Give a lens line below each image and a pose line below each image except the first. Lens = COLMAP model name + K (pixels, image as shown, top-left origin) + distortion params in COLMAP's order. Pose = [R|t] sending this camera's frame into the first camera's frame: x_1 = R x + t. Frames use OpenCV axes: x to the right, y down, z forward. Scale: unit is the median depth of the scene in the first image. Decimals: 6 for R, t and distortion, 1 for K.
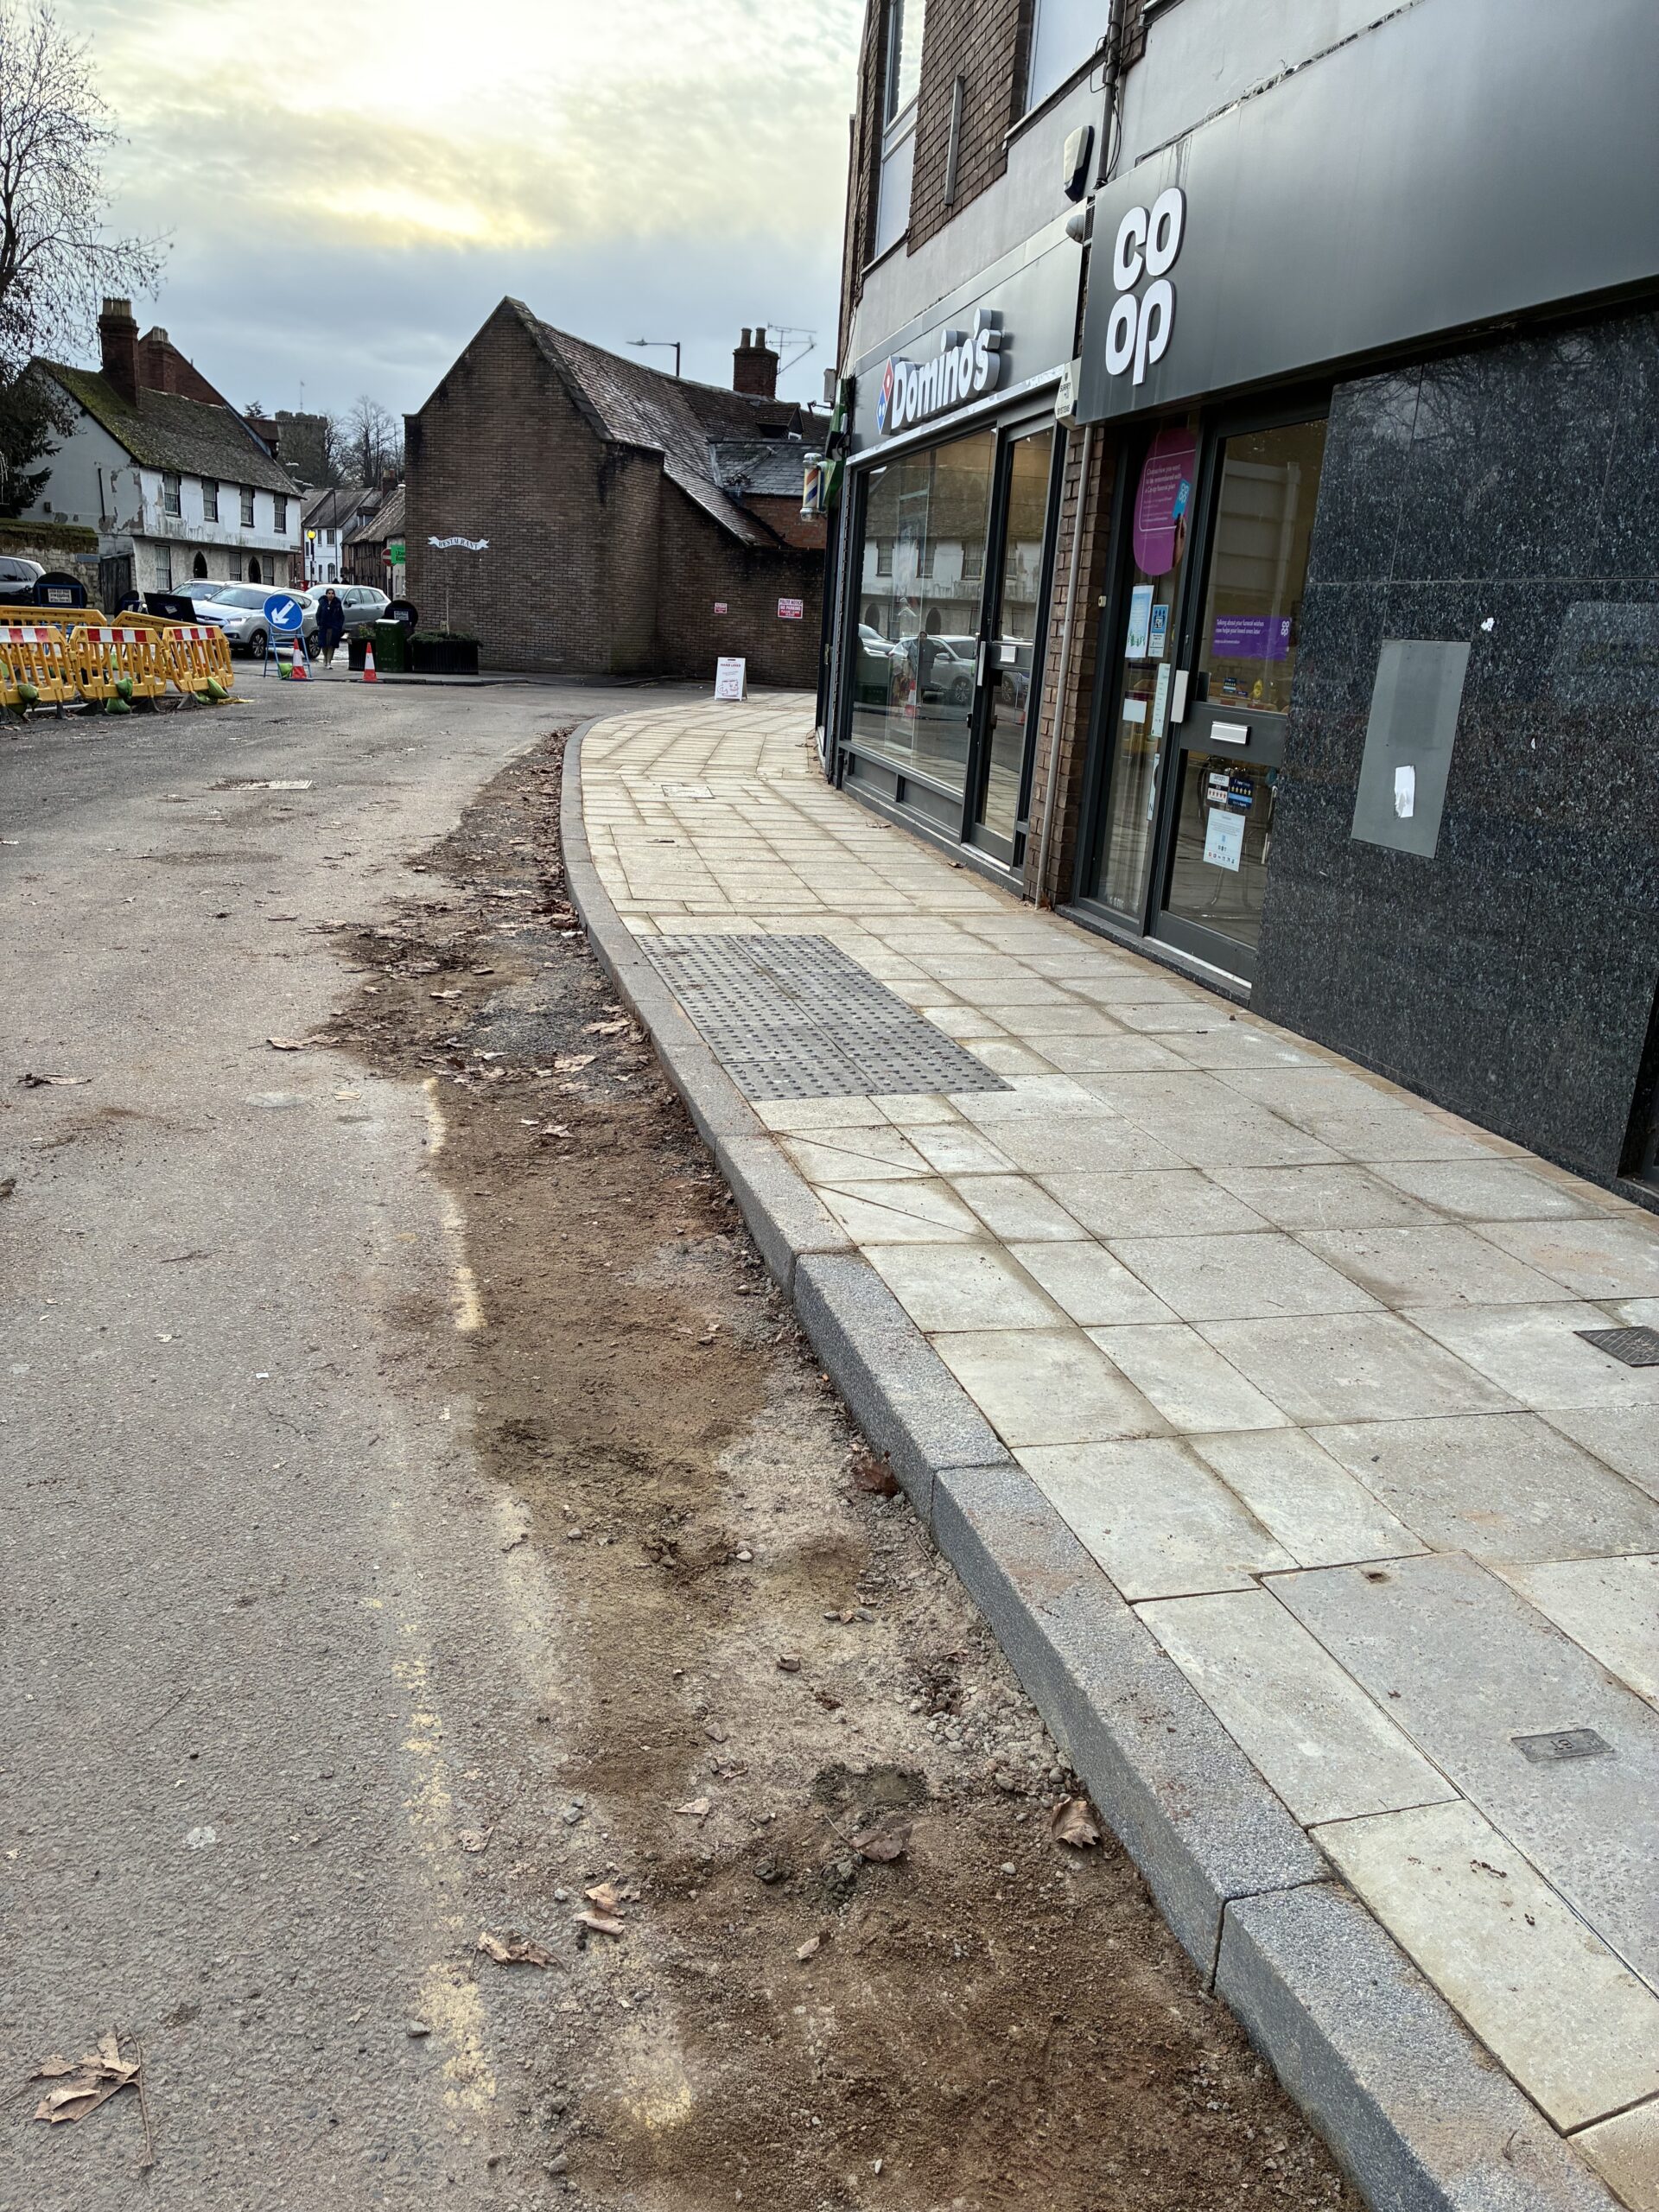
lens RADIAL K [[1671.2, 0, 829.0], [0, 1671.2, 1106.9], [0, 0, 1]] dist [0.014626, 0.002084]
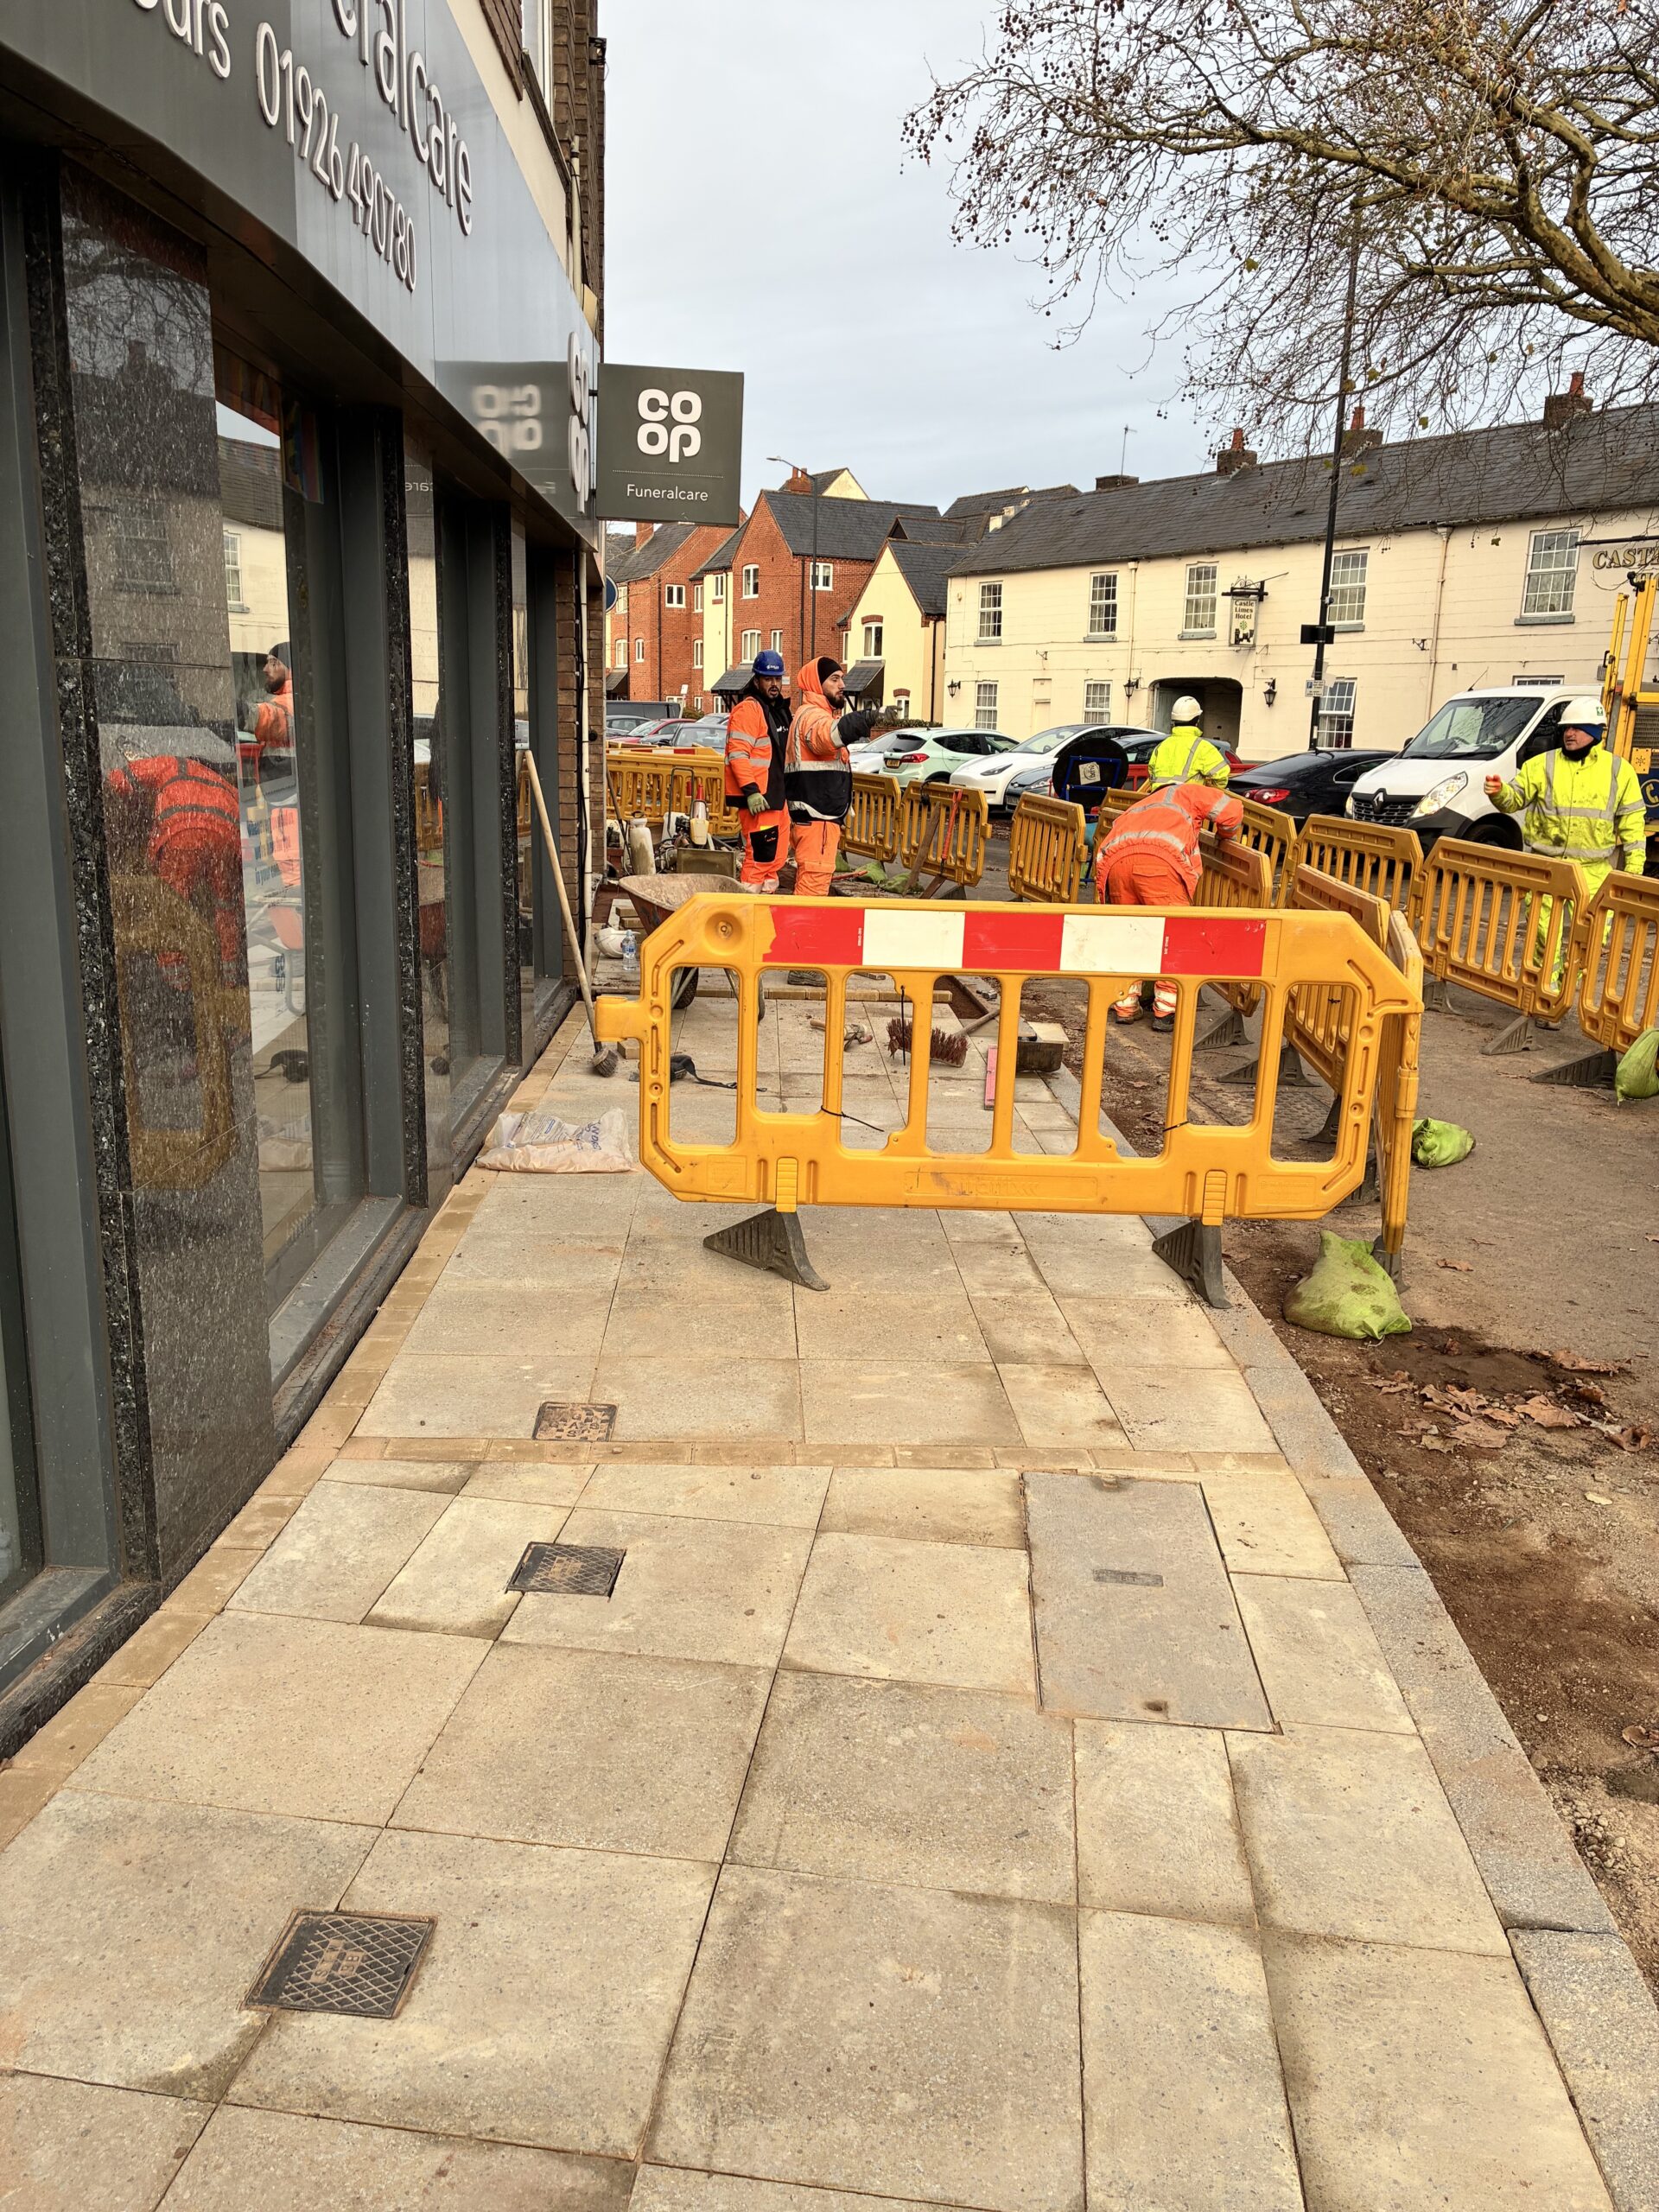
lens RADIAL K [[1671.2, 0, 829.5], [0, 1671.2, 1102.7], [0, 0, 1]] dist [0.014626, 0.002084]
pose [[-0.931801, -0.165565, 0.323009, 0.212028], [0.018530, 0.867048, 0.497879, -0.502894], [-0.362496, 0.469910, -0.804849, 1.528428]]
